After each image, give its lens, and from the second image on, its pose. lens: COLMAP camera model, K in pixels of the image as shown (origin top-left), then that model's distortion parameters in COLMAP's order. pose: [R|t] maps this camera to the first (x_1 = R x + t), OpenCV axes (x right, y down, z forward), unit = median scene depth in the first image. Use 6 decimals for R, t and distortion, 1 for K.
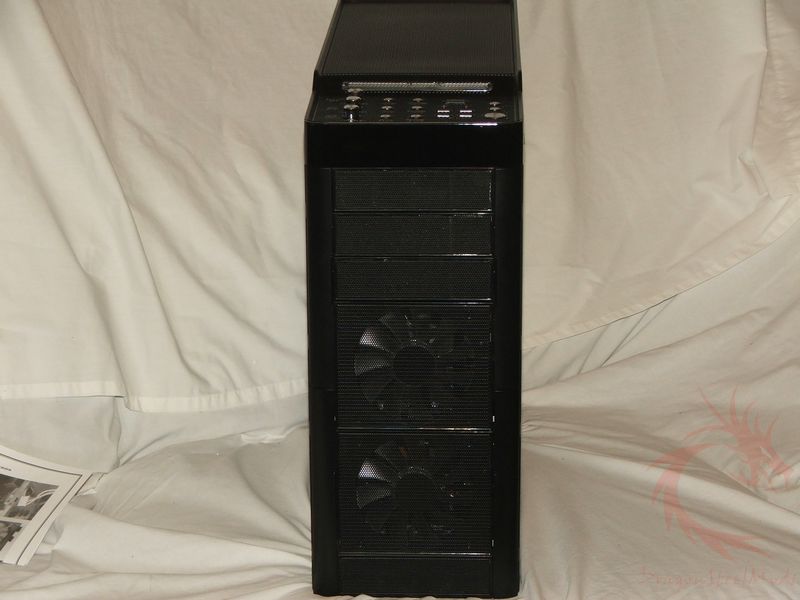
lens RADIAL K [[2618.9, 0, 398.4], [0, 2618.9, 301.2], [0, 0, 1]] dist [0.699521, 0.000000]
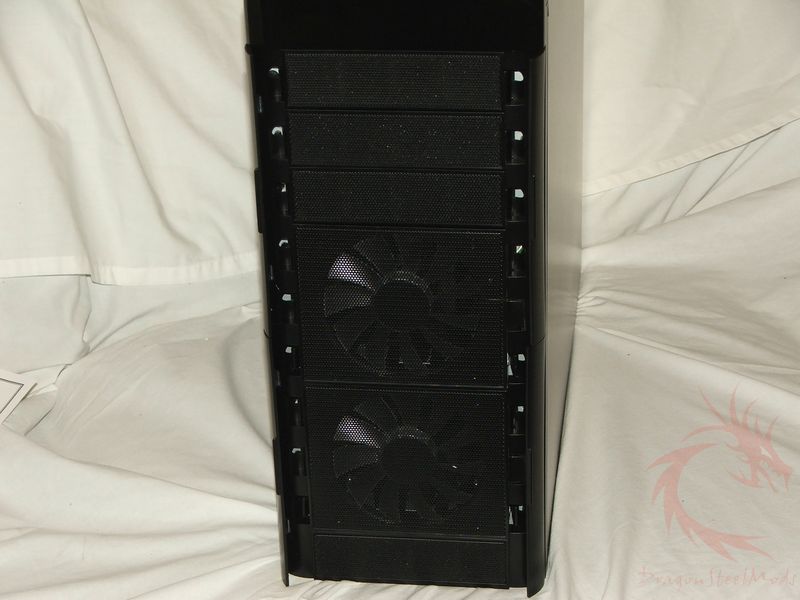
lens RADIAL K [[2179.3, 0, 403.2], [0, 2179.3, 303.8], [0, 0, 1]] dist [0.250407, 0.000000]
pose [[0.995324, 0.019600, -0.094583, 0.056443], [-0.001410, 0.982039, 0.188674, -0.081052], [0.096582, -0.187659, 0.977474, 0.339214]]
